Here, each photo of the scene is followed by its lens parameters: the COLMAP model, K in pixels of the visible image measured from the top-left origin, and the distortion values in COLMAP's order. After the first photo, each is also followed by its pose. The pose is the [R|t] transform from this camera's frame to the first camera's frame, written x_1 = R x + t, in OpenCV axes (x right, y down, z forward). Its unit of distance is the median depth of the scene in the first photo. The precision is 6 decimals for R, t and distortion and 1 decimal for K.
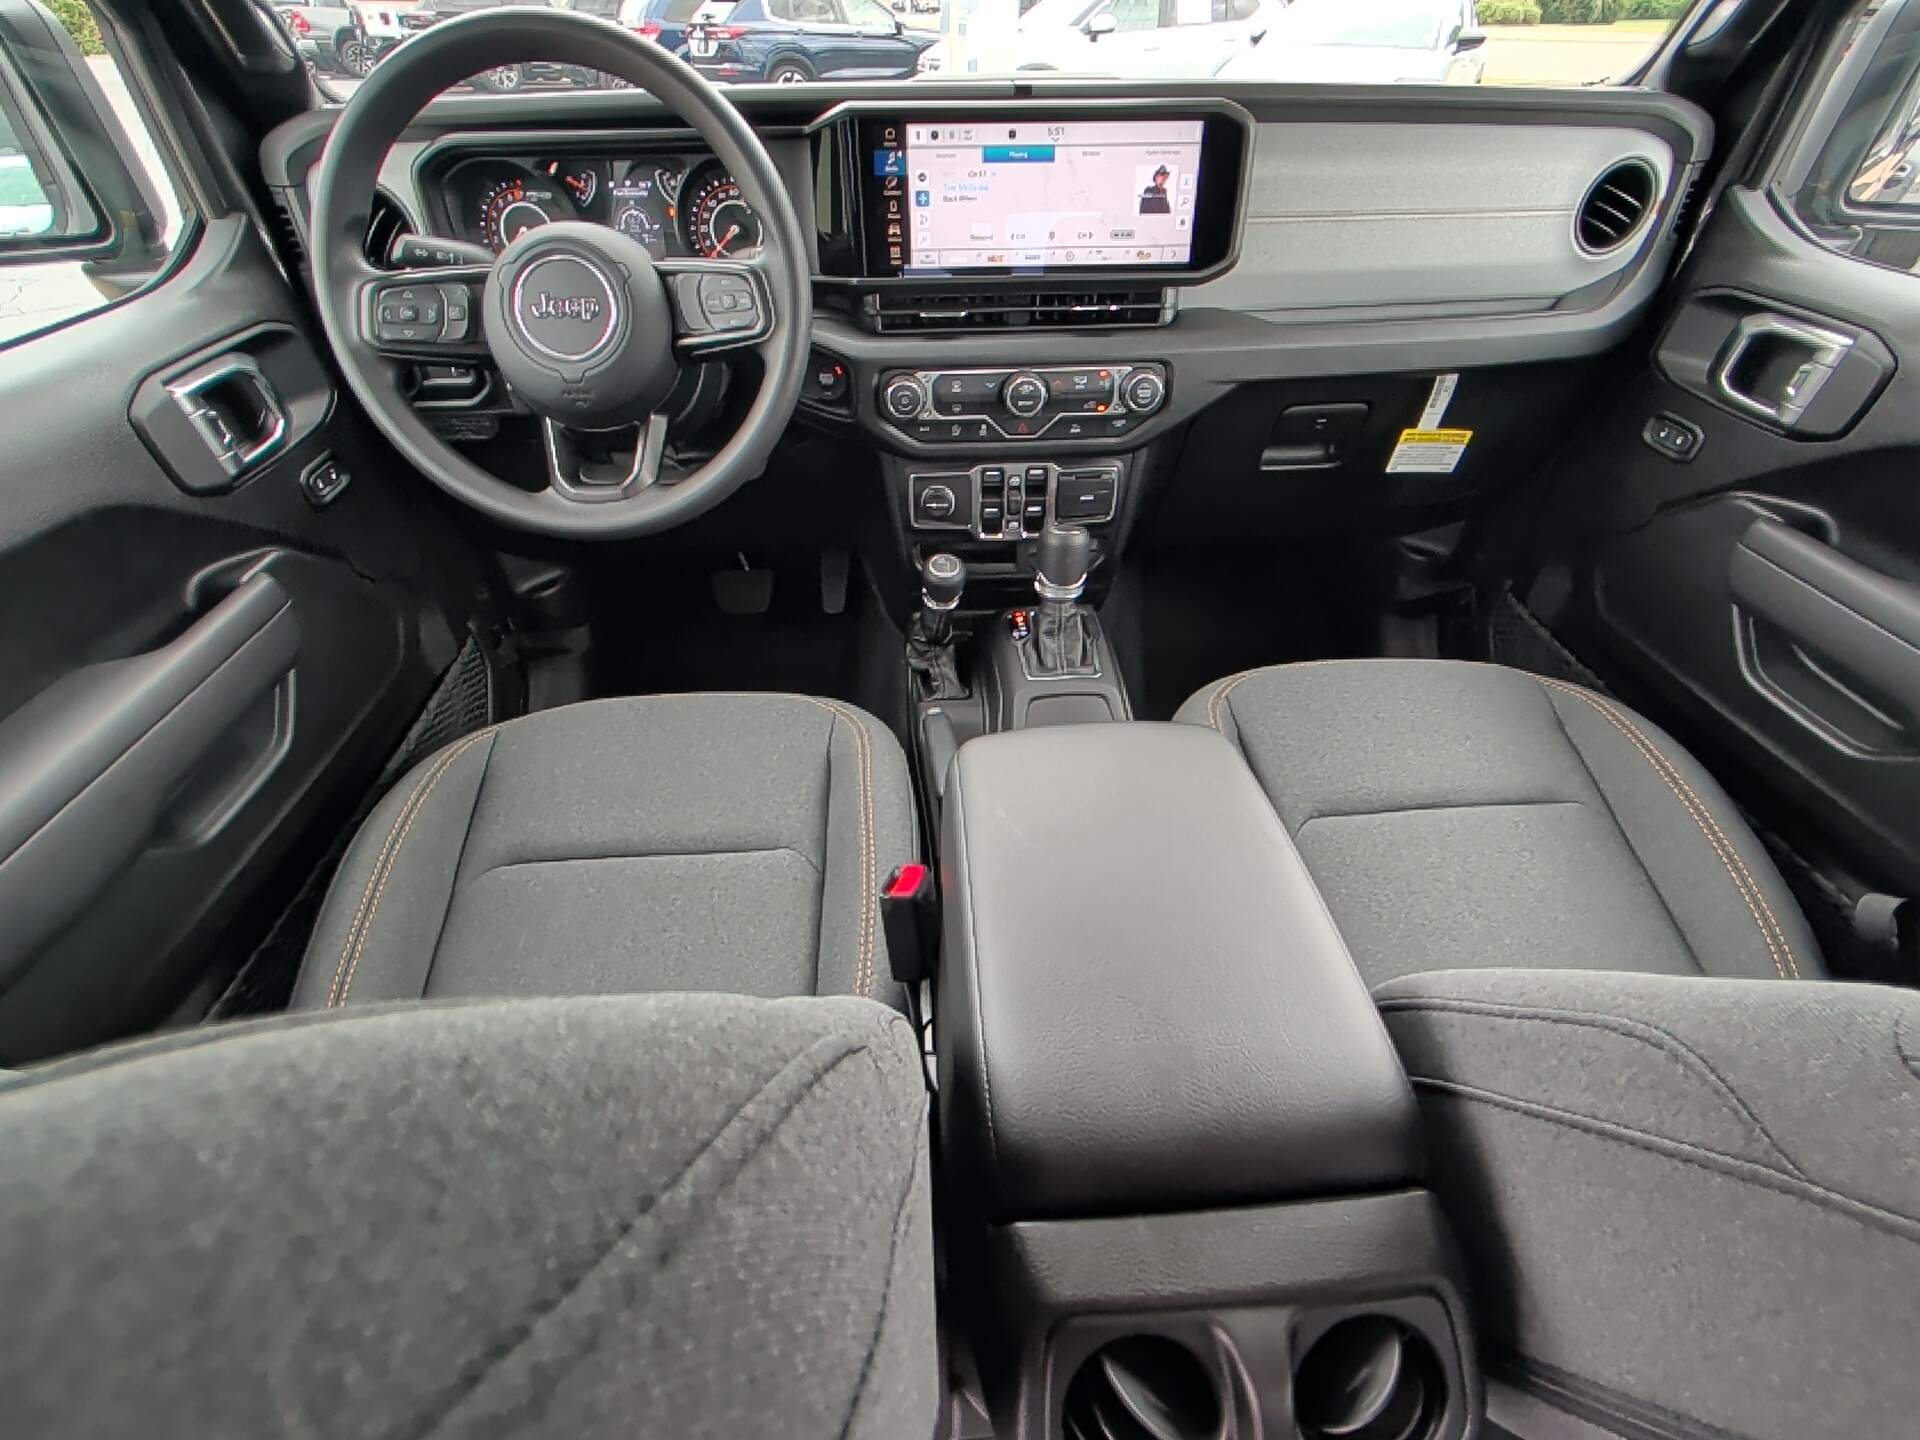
lens RADIAL K [[830.9, 0, 960.0], [0, 830.9, 720.0], [0, 0, 1]] dist [-0.002534, -0.000342]
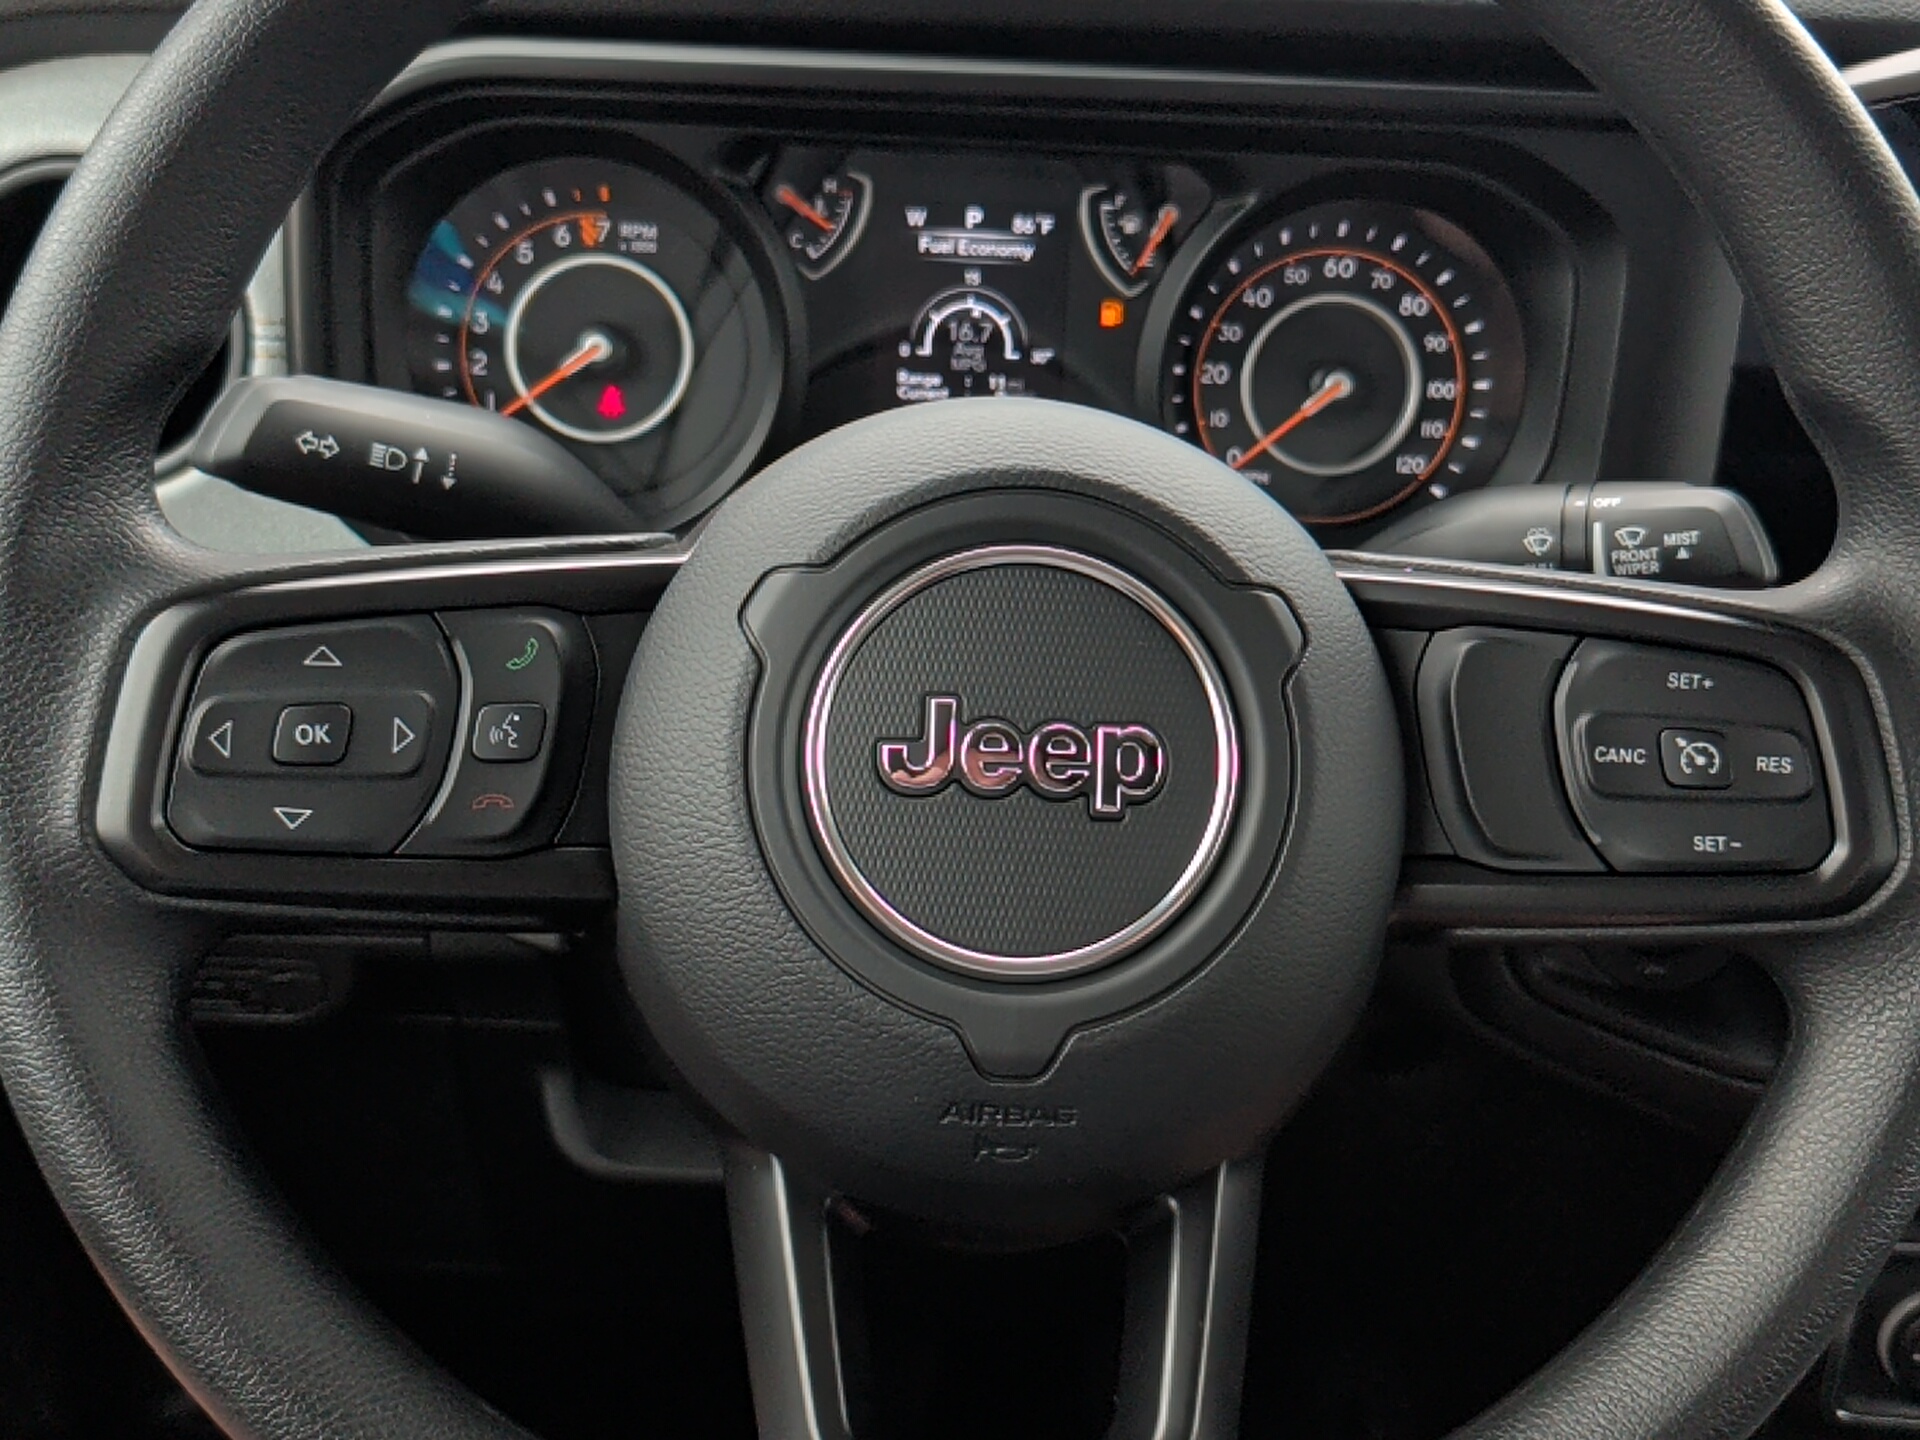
lens RADIAL K [[2011.0, 0, 960.0], [0, 2011.0, 720.0], [0, 0, 1]] dist [0.074478, -0.250598]
pose [[0.998106, 0.060752, 0.009692, -0.402719], [-0.055435, 0.956463, -0.286540, -0.282436], [-0.026677, 0.285460, 0.958019, 0.384347]]
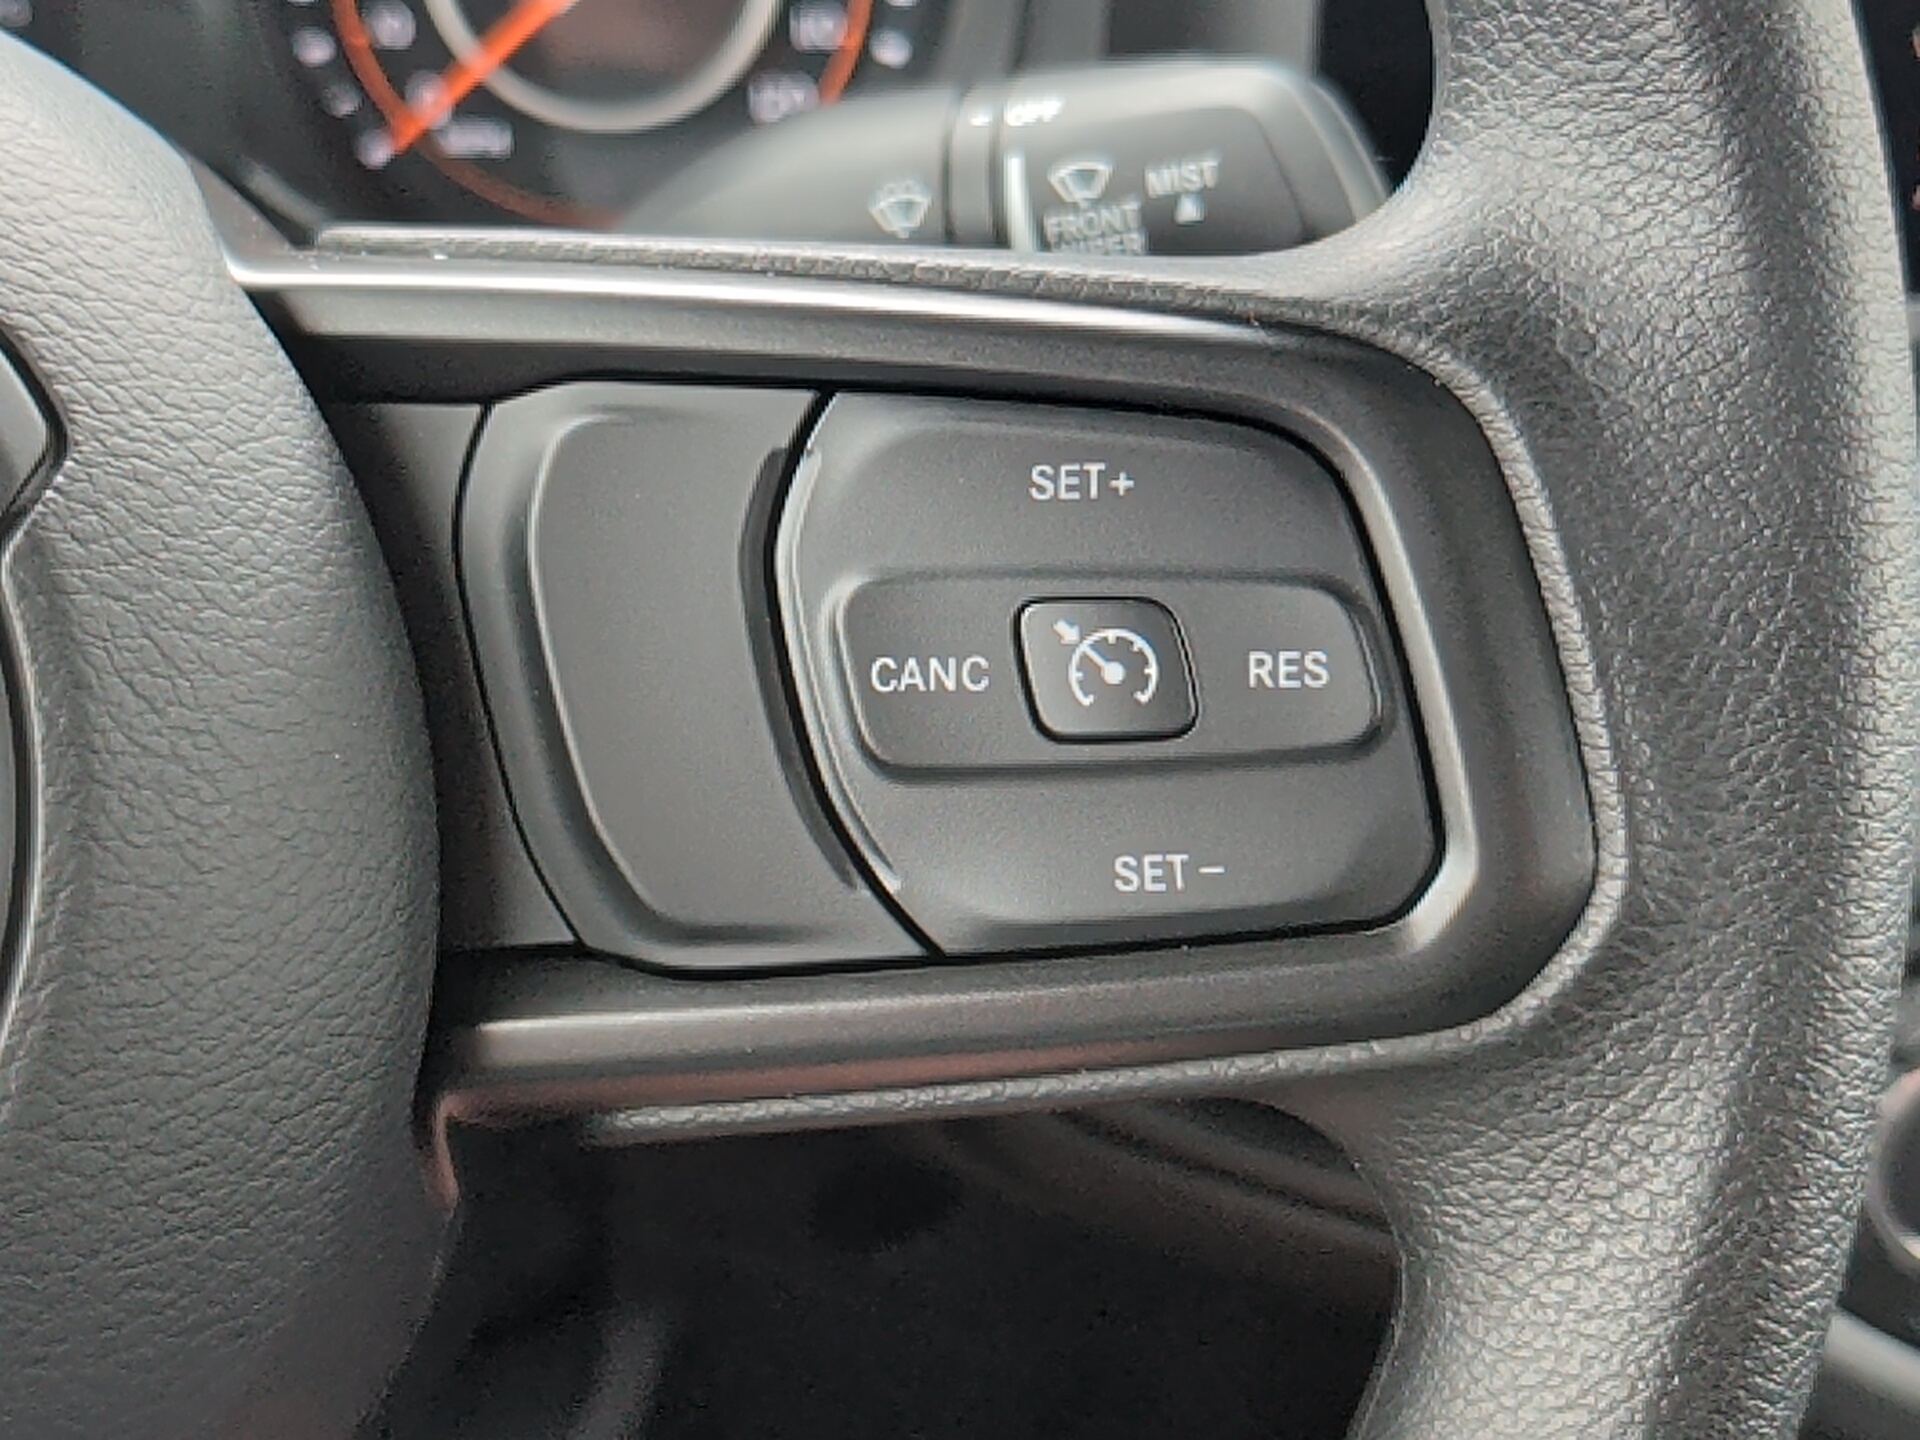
lens RADIAL K [[2702.0, 0, 960.0], [0, 2702.0, 720.0], [0, 0, 1]] dist [0.265410, -1.516785]
pose [[0.992064, -0.019994, 0.124132, -0.274938], [0.050165, 0.968234, -0.244963, -0.349629], [-0.115291, 0.249246, 0.961553, 0.583939]]
